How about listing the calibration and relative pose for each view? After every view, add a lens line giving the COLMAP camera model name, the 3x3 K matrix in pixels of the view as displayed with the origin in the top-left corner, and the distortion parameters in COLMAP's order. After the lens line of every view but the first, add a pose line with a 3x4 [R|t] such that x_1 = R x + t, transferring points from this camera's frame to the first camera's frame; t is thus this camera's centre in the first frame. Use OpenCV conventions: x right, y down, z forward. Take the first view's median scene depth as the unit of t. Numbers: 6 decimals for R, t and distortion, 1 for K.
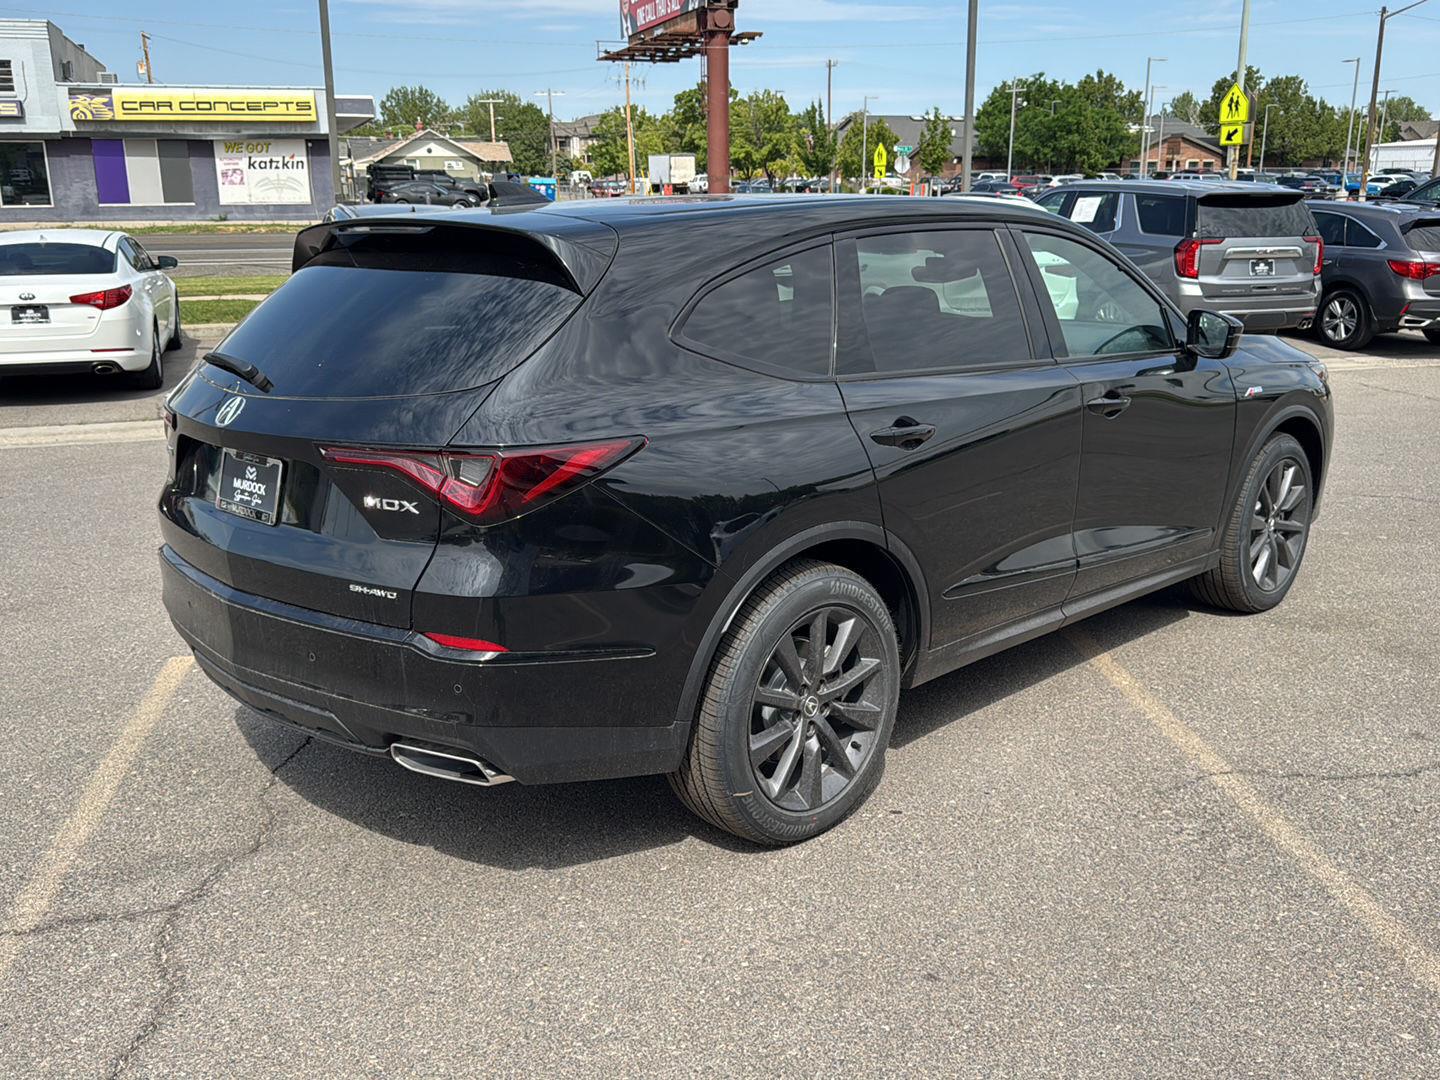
lens RADIAL K [[1302.9, 0, 720.0], [0, 1302.9, 540.0], [0, 0, 1]] dist [0.095214, -0.173757]
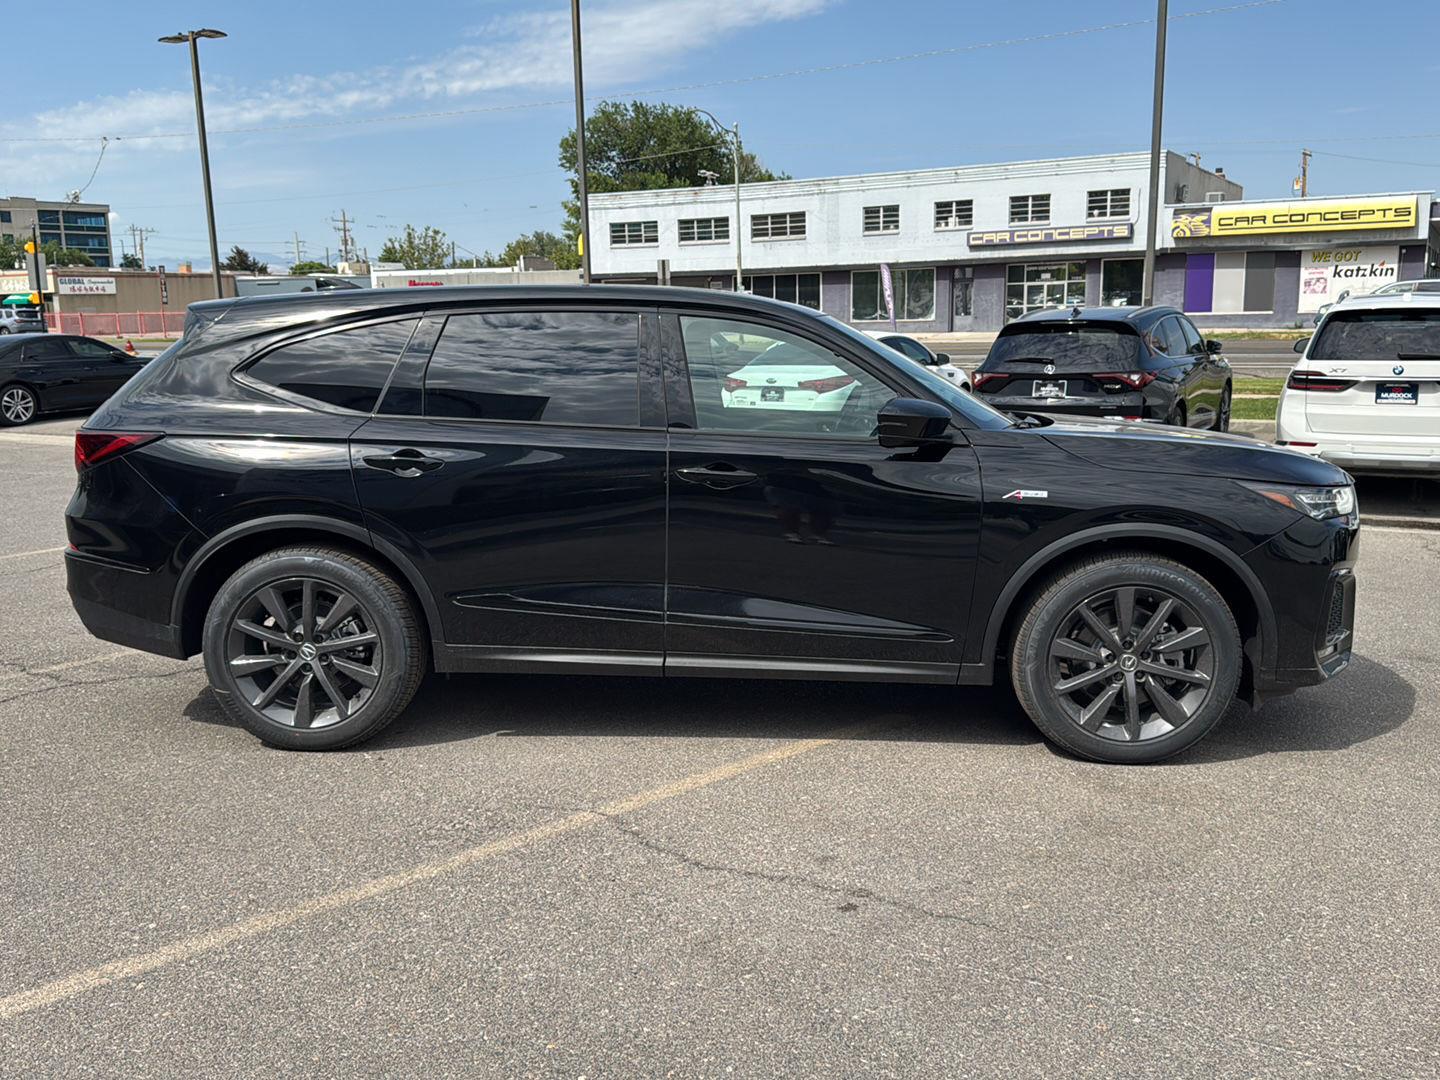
lens RADIAL K [[1298.0, 0, 720.0], [0, 1298.0, 540.0], [0, 0, 1]] dist [0.085306, -0.181923]
pose [[0.658584, 0.122113, -0.742533, 0.098599], [-0.180405, 0.983591, 0.001748, -0.004997], [0.730562, 0.132805, 0.669807, 0.027269]]
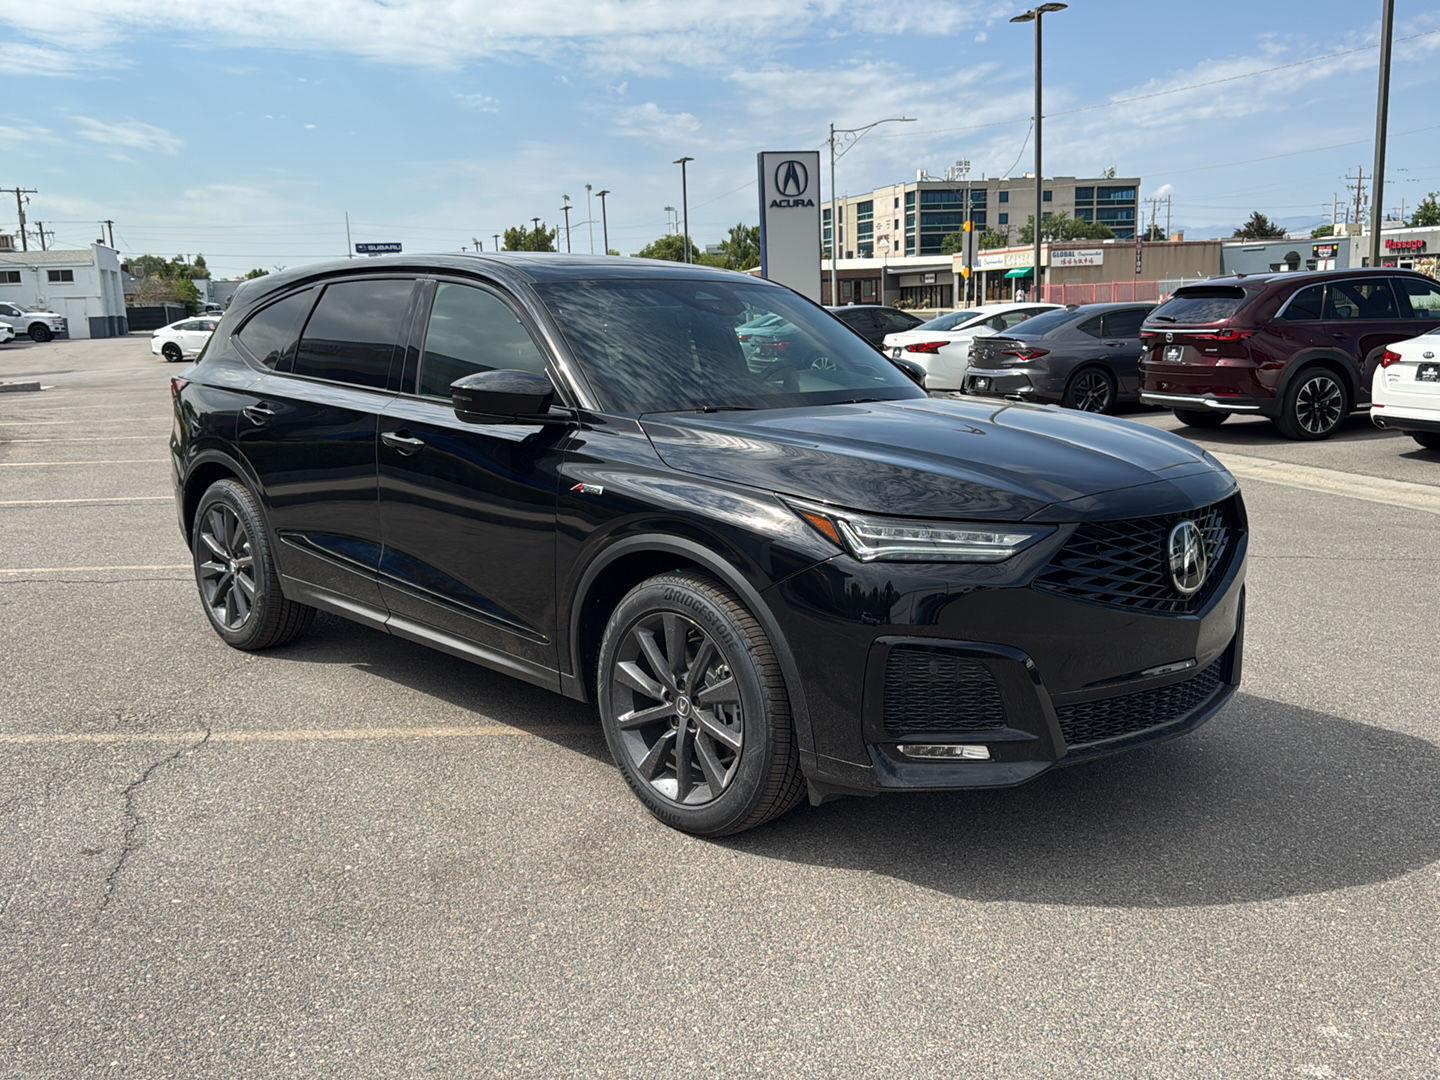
lens RADIAL K [[1313.4, 0, 723.7], [0, 1313.4, 573.2], [0, 0, 1]] dist [-0.020675, 0.002293]
pose [[-0.036680, 0.203442, -0.978400, 0.123201], [-0.222662, 0.952783, 0.206463, -0.025706], [0.974205, 0.225426, 0.010351, 0.114691]]
